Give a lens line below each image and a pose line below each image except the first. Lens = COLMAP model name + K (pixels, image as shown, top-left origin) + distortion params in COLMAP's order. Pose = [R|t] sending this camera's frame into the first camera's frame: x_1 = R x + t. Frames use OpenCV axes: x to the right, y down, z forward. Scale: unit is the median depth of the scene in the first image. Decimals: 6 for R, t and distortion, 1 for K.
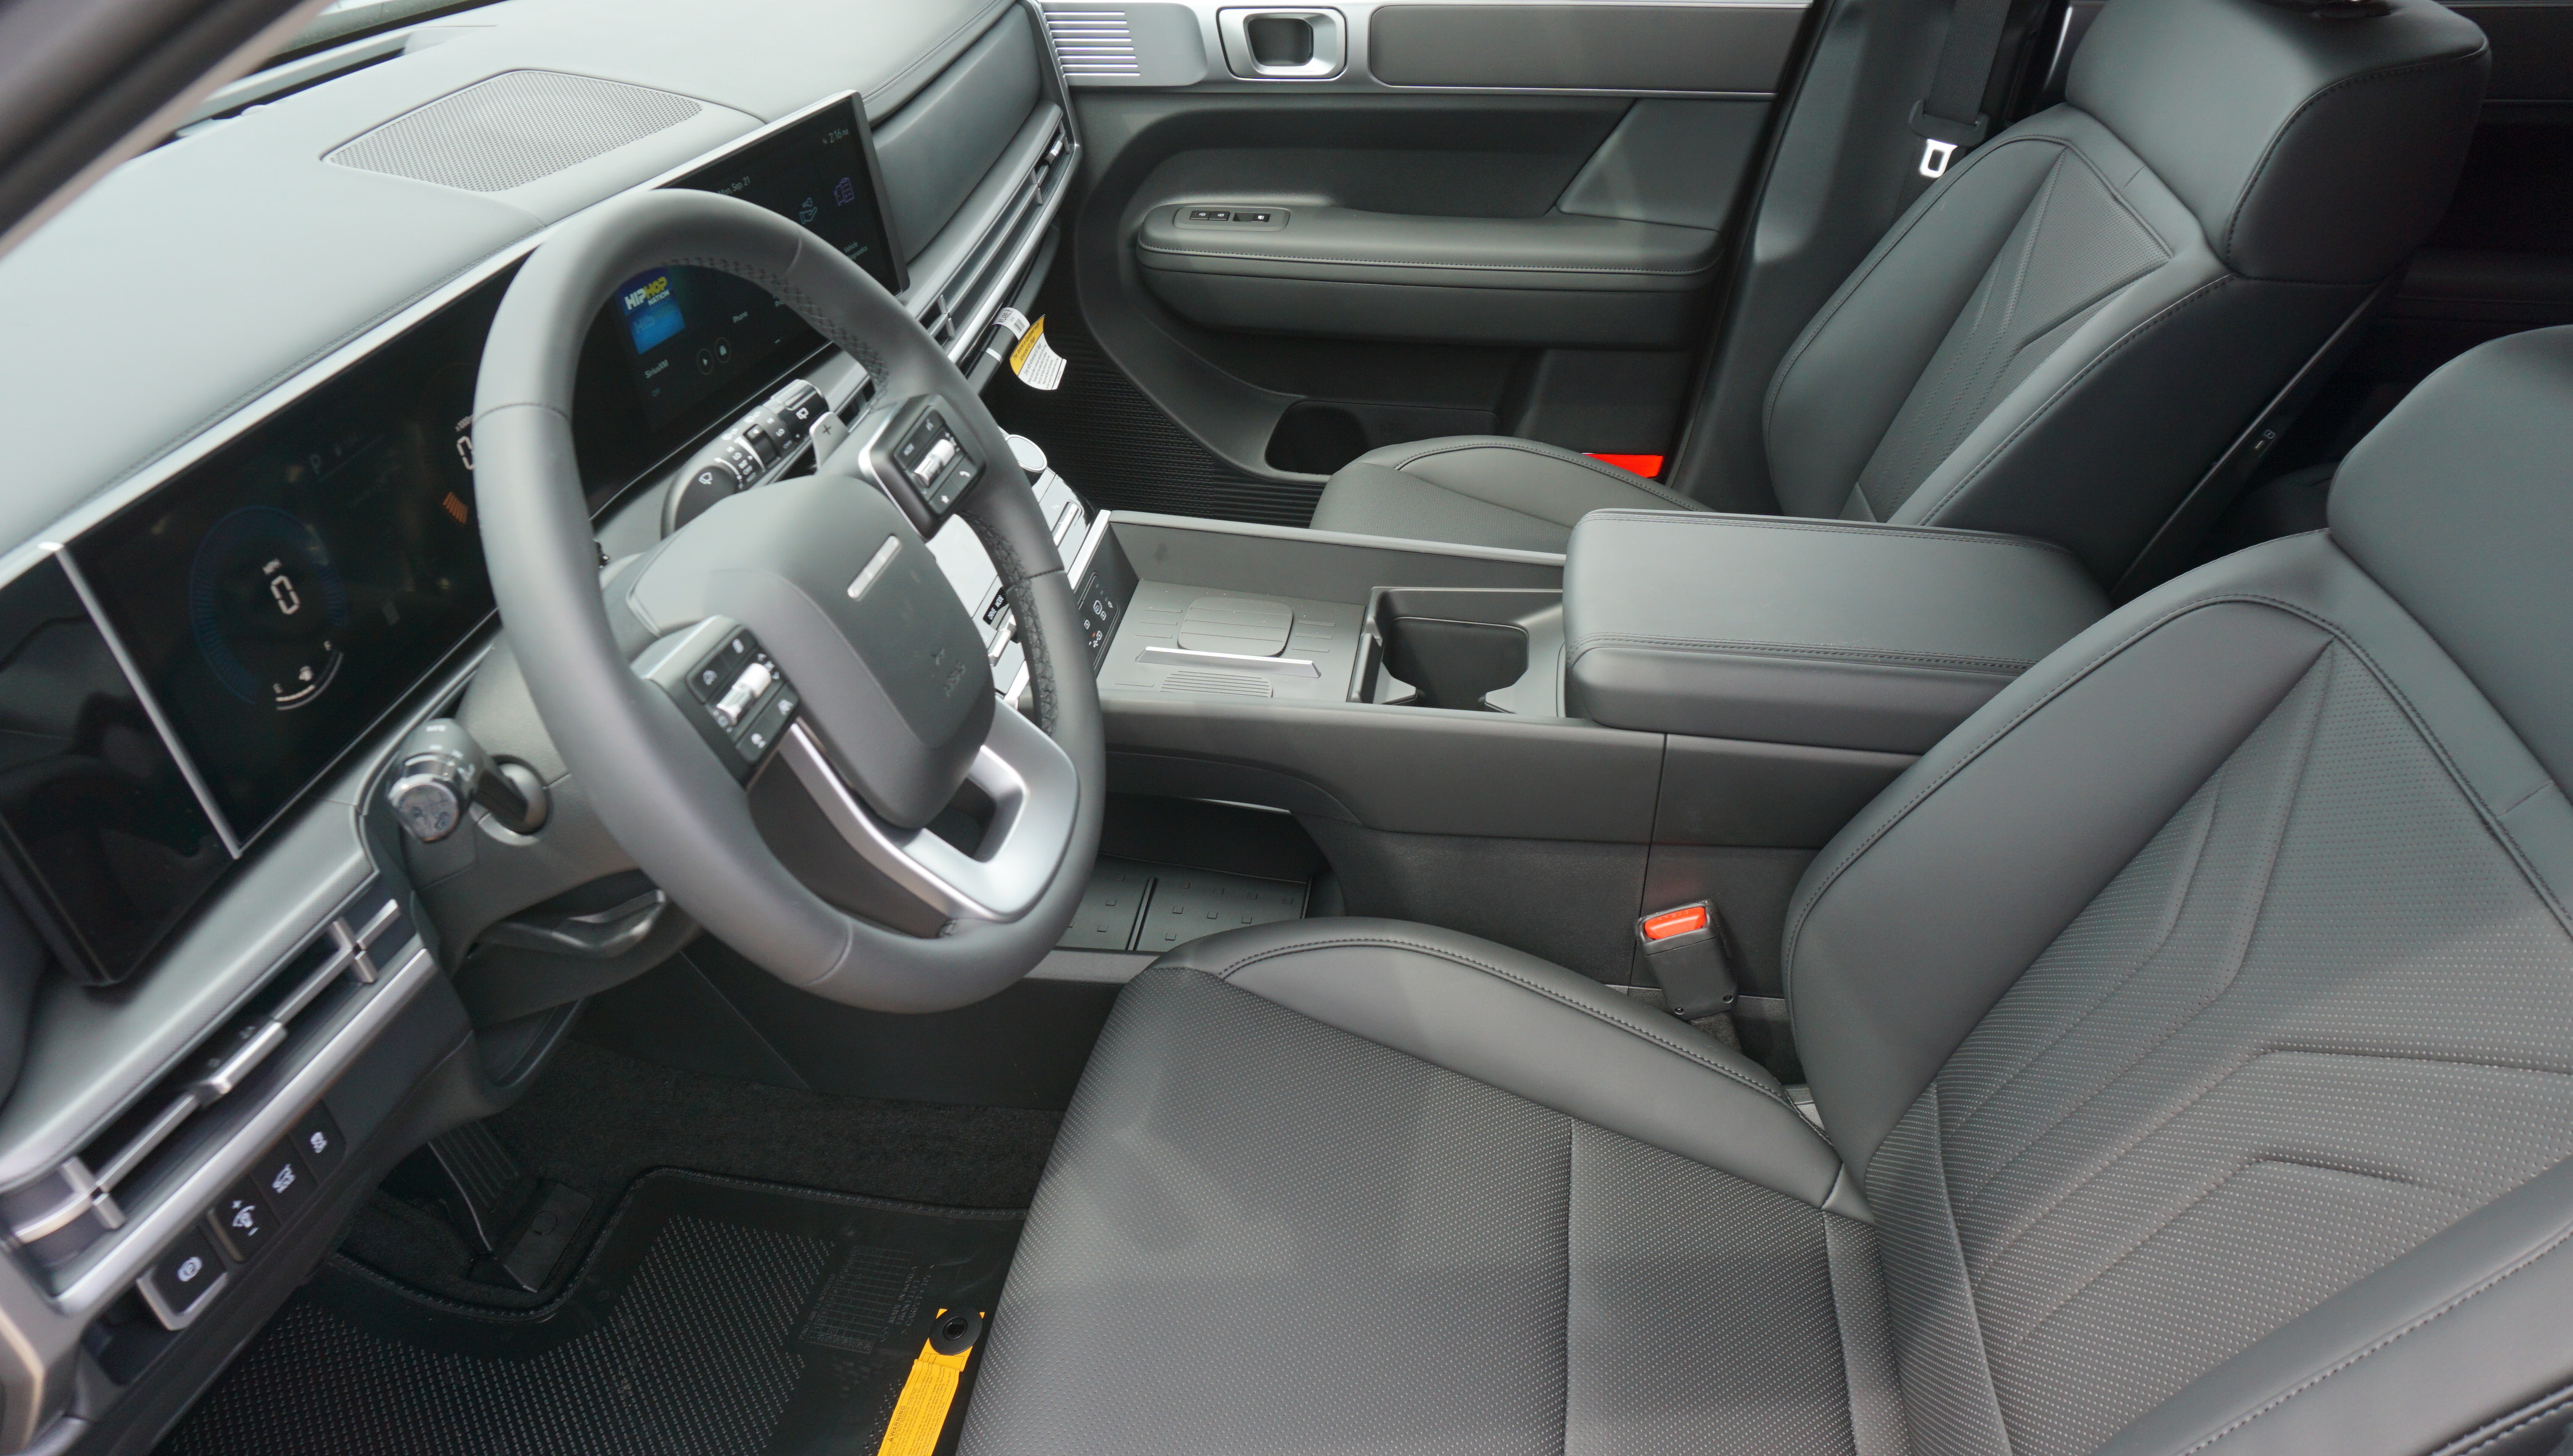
lens RADIAL K [[1718.0, 0, 1294.1], [0, 1718.0, 730.7], [0, 0, 1]] dist [-0.043881, 0.032461]
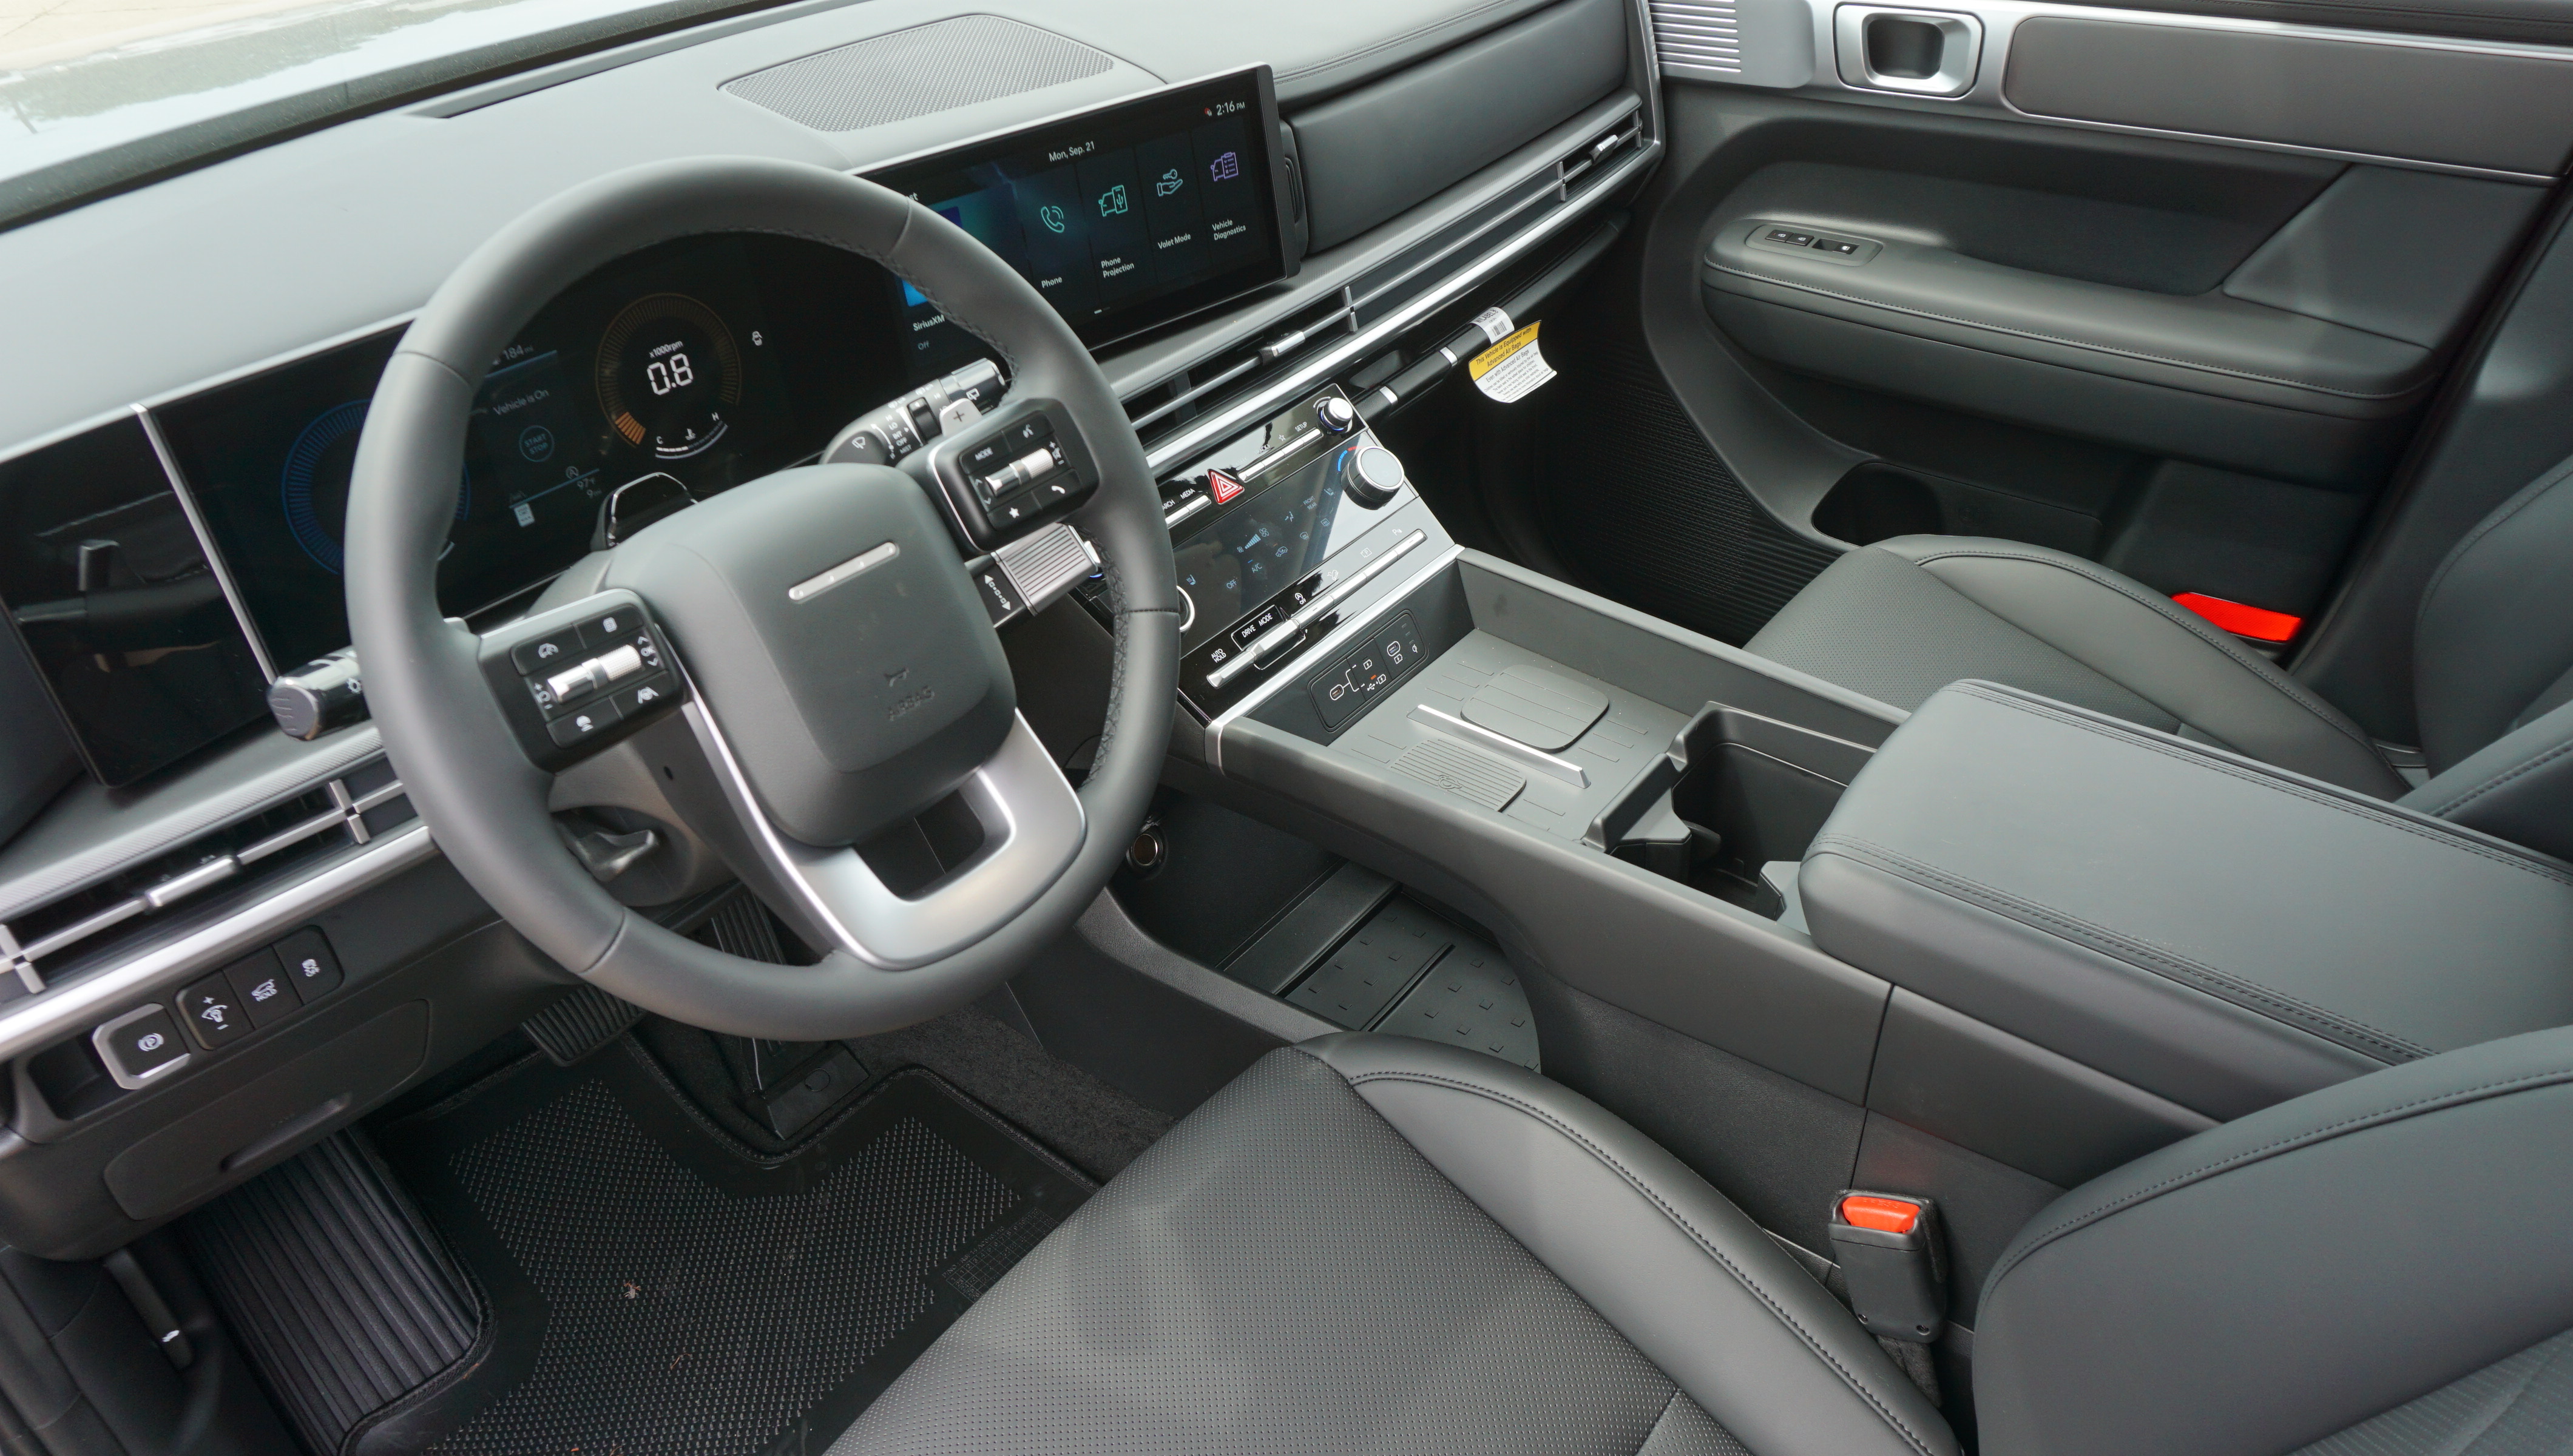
lens RADIAL K [[1718.0, 0, 1294.1], [0, 1718.0, 730.7], [0, 0, 1]] dist [-0.043881, 0.032461]
pose [[0.867783, 0.255234, -0.426391, 0.264057], [-0.245664, 0.966181, 0.078377, -0.096433], [0.431975, 0.036735, 0.901137, 0.165970]]
